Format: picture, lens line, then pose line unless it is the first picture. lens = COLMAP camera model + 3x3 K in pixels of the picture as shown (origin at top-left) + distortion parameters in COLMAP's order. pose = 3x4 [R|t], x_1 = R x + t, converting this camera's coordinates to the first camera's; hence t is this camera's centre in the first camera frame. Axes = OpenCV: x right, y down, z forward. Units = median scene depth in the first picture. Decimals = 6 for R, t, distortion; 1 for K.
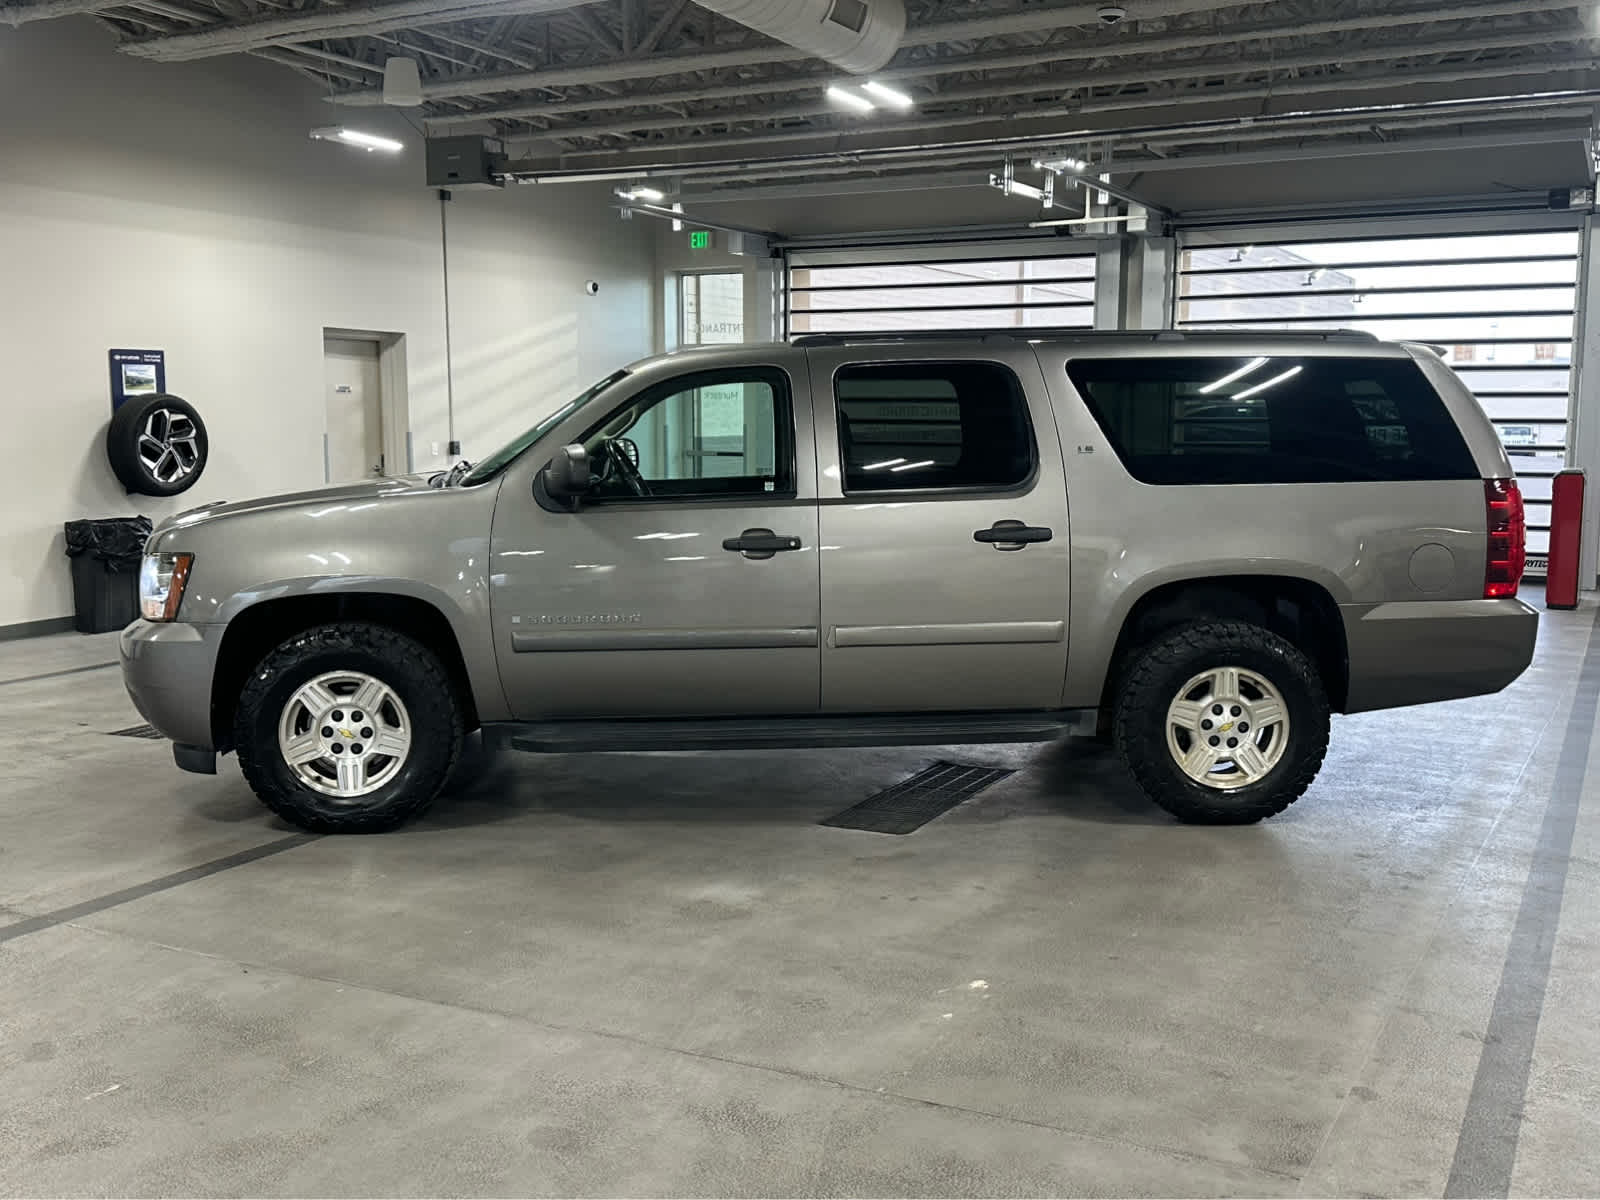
lens RADIAL K [[1645.6, 0, 789.1], [0, 1645.6, 581.0], [0, 0, 1]] dist [0.197583, -0.417442]
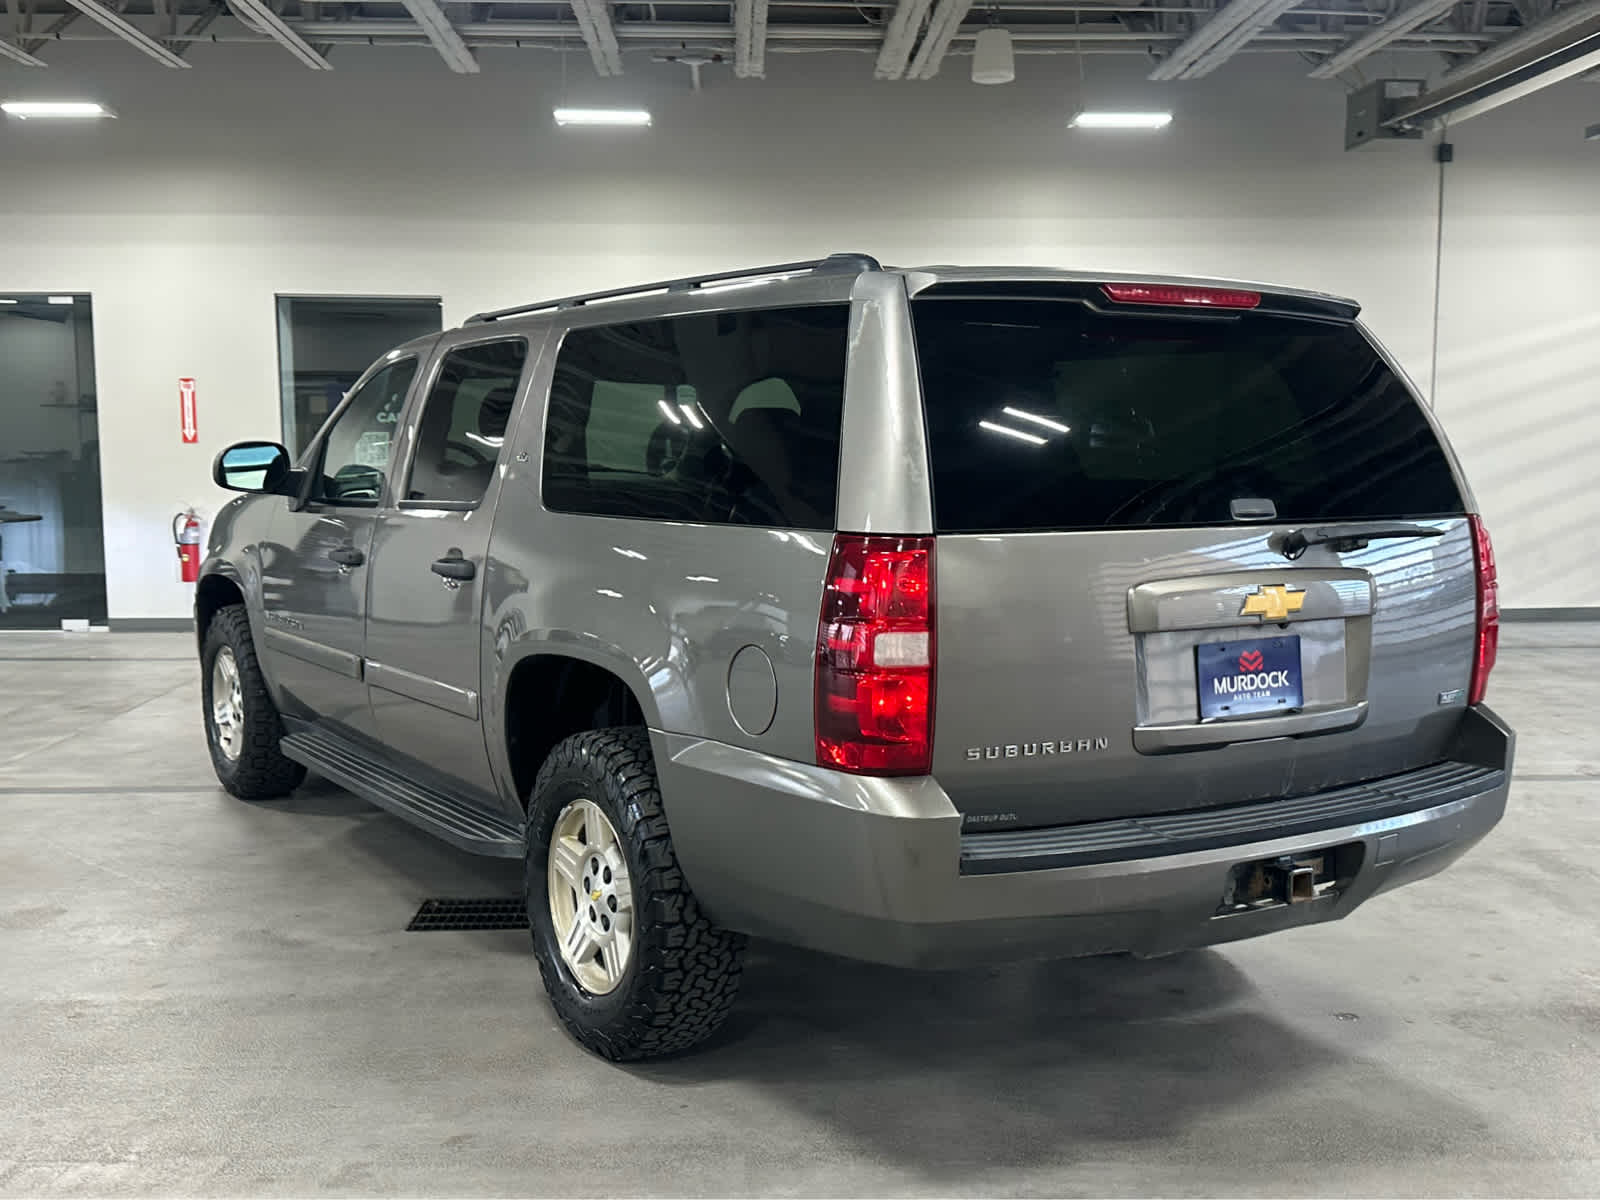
lens RADIAL K [[1670.4, 0, 772.7], [0, 1670.4, 598.4], [0, 0, 1]] dist [0.164343, -0.345560]
pose [[0.484915, 0.089670, -0.869952, 0.868570], [-0.092892, 0.994384, 0.050717, -0.066702], [0.869614, 0.056218, 0.490521, 0.755199]]
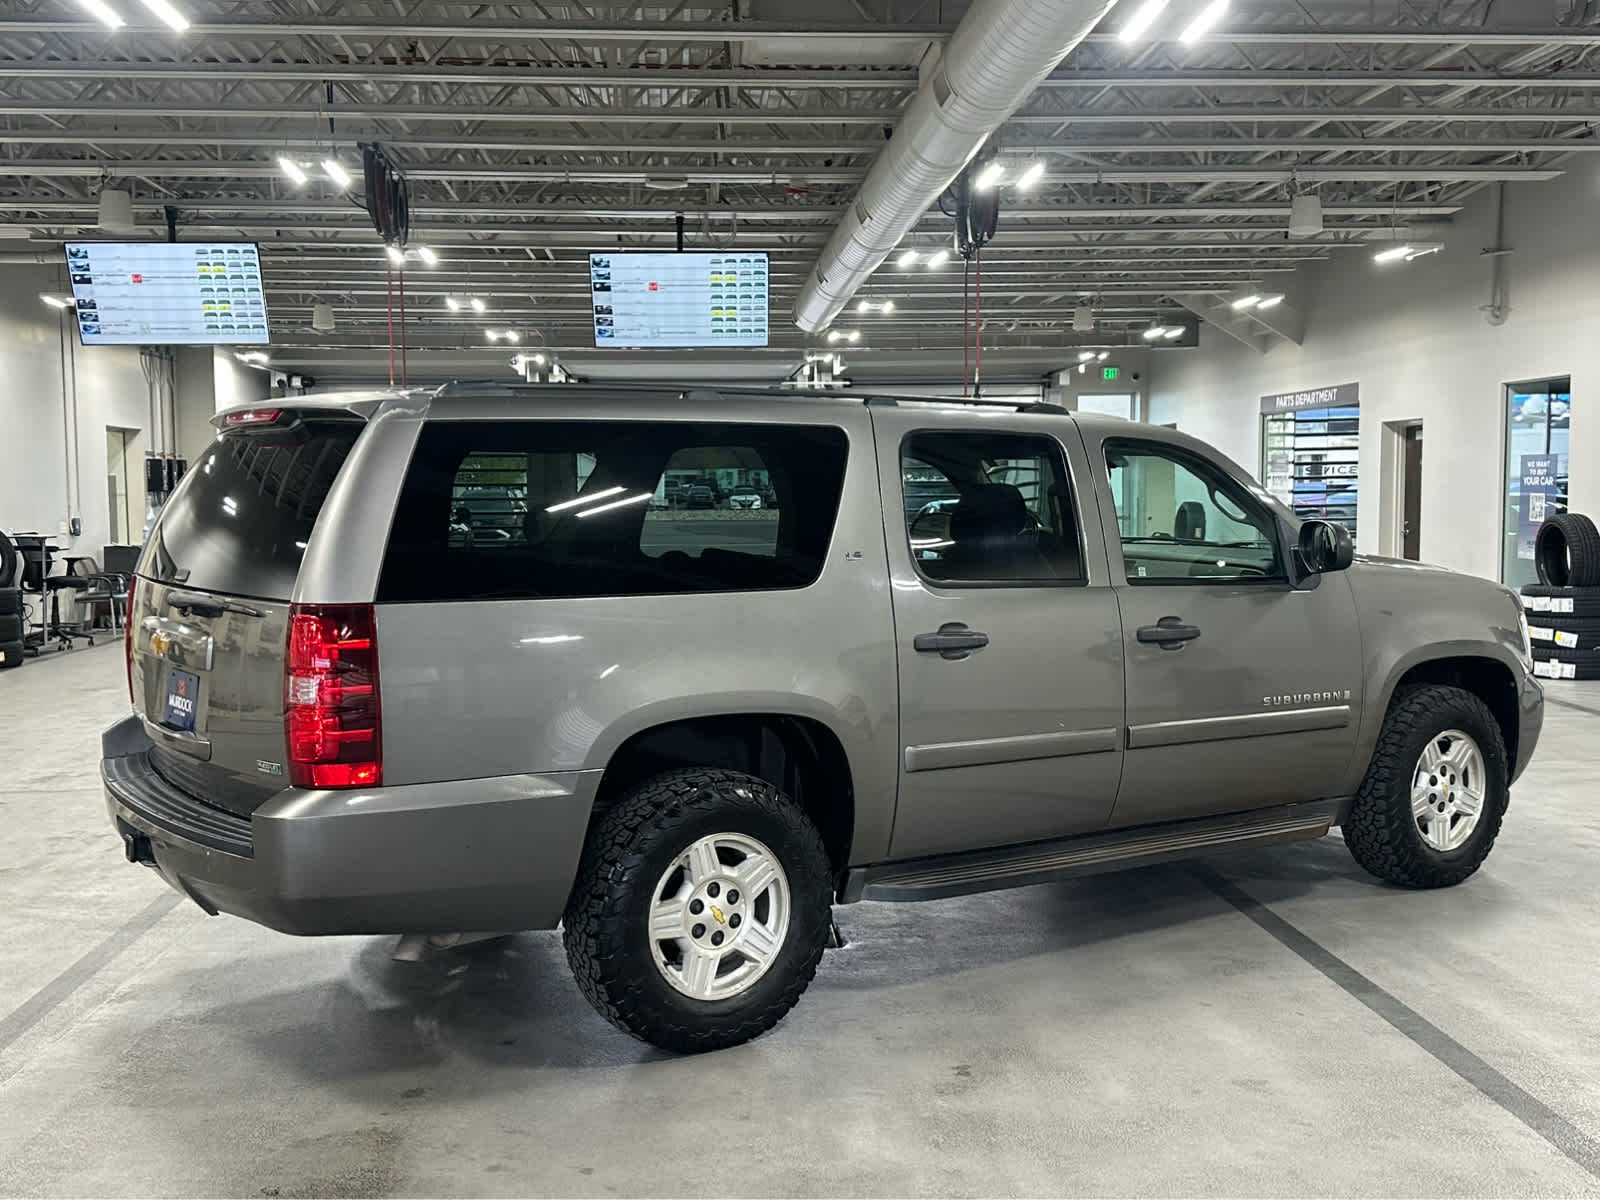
lens RADIAL K [[1644.4, 0, 792.2], [0, 1644.4, 596.2], [0, 0, 1]] dist [0.190931, -0.400324]
pose [[-0.853363, 0.046891, -0.519204, 0.617231], [-0.046856, 0.985017, 0.165972, -0.221615], [0.519207, 0.165962, -0.838380, 1.966677]]
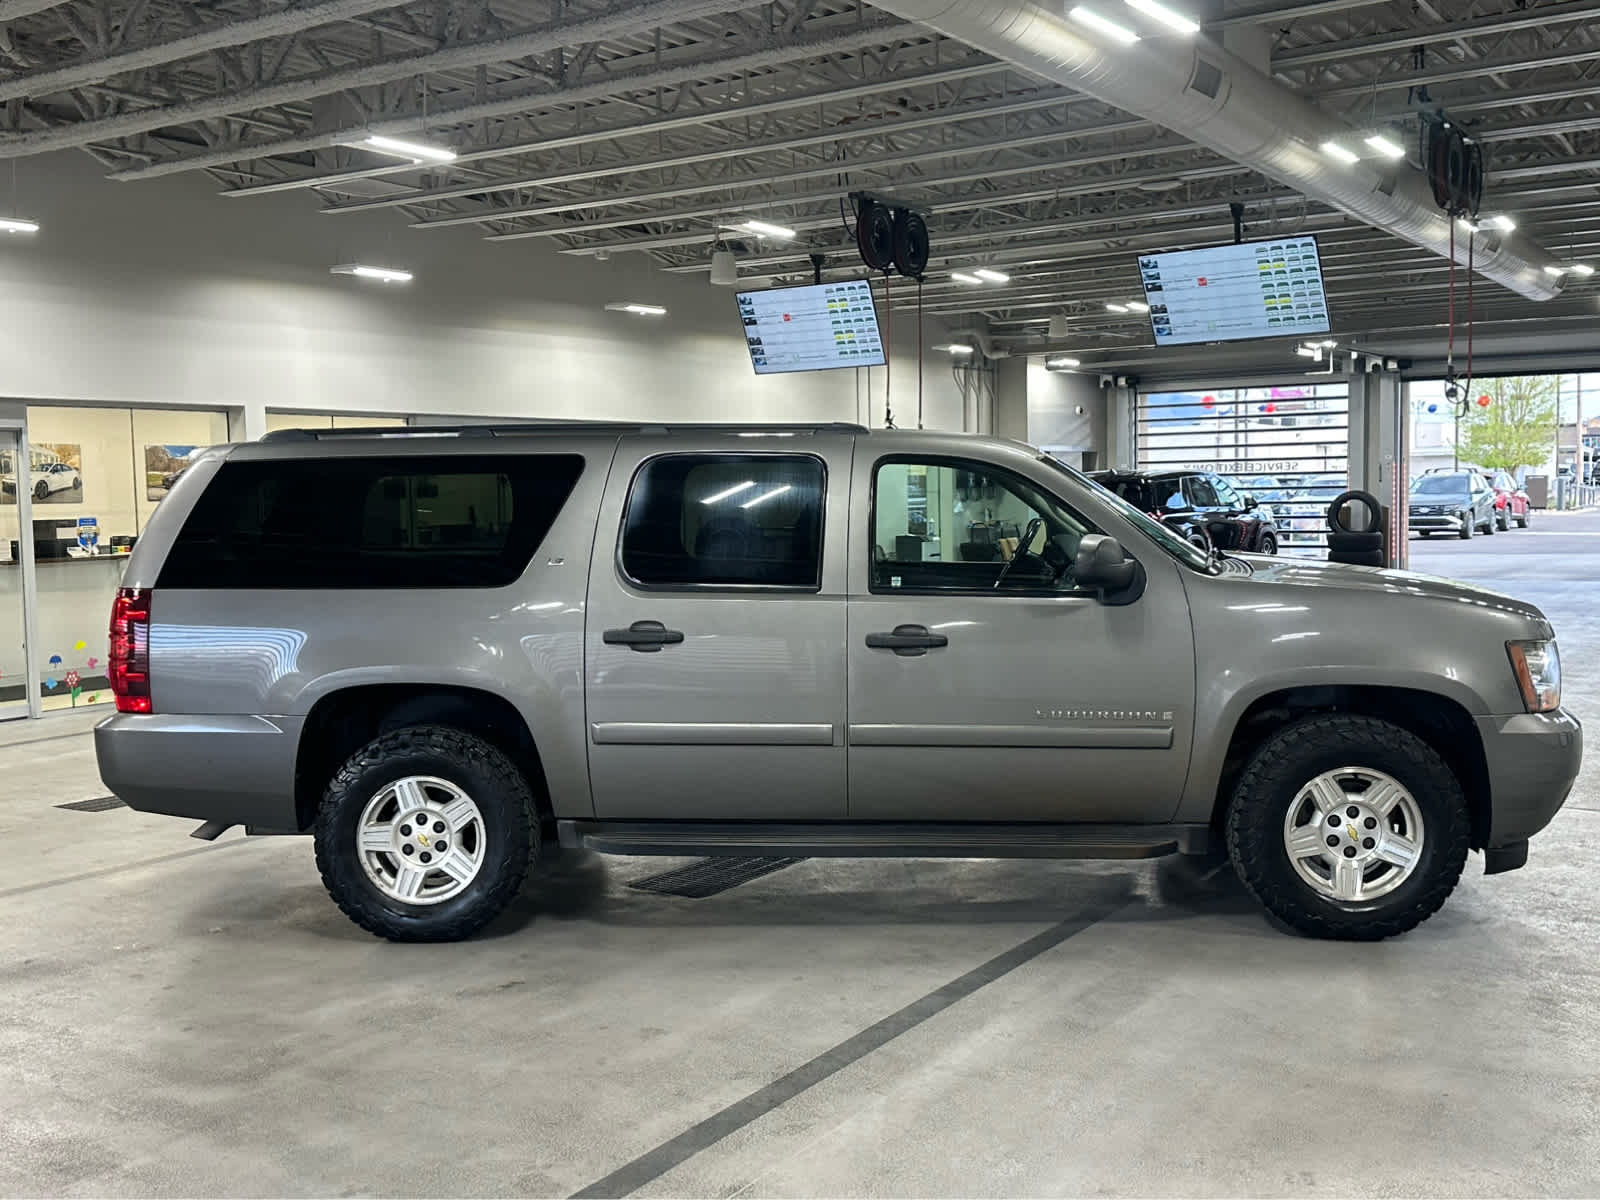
lens RADIAL K [[1644.4, 0, 792.2], [0, 1644.4, 596.2], [0, 0, 1]] dist [0.190931, -0.400324]
pose [[-0.994532, 0.018973, 0.102699, -0.064907], [0.037137, 0.983334, 0.177974, -0.256915], [-0.097611, 0.180815, -0.978661, 2.249161]]
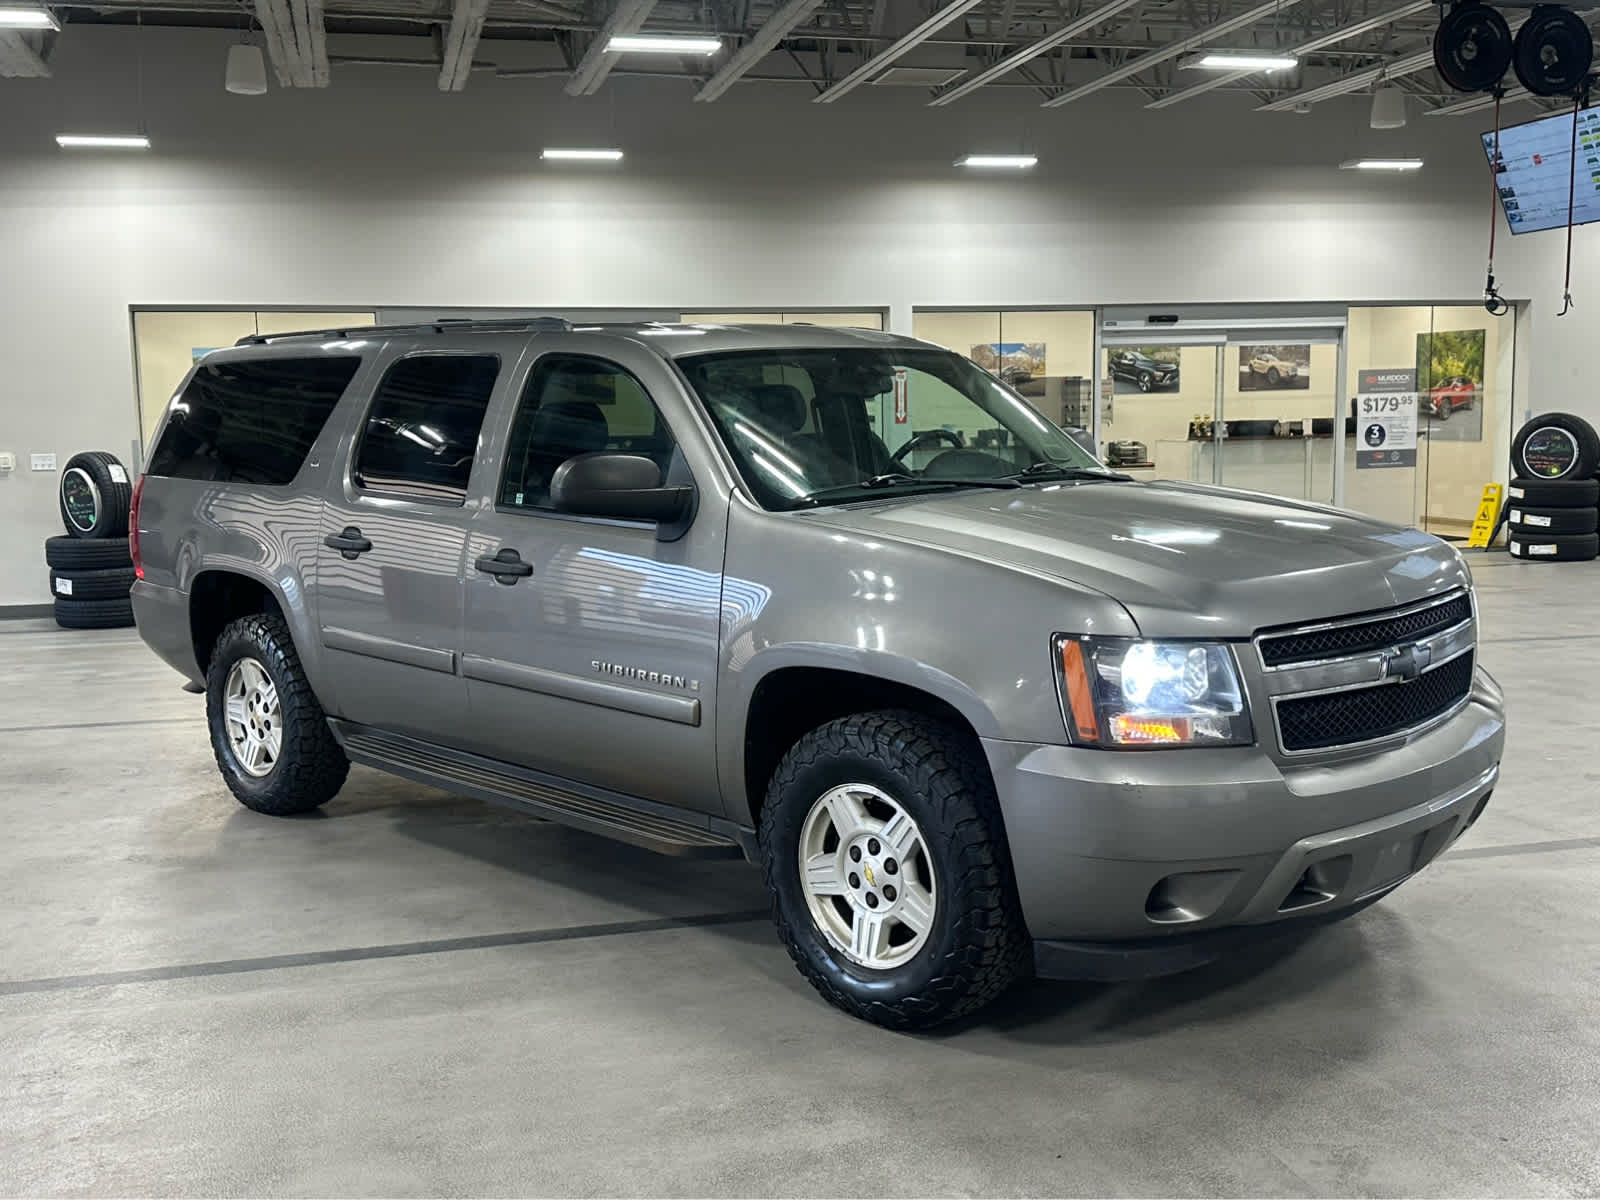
lens RADIAL K [[1645.0, 0, 784.5], [0, 1645.0, 607.8], [0, 0, 1]] dist [0.193654, -0.371170]
pose [[-0.661421, -0.075220, 0.746233, -0.758760], [0.105857, 0.975636, 0.192170, -0.185572], [-0.742507, 0.206099, -0.637344, 1.748866]]
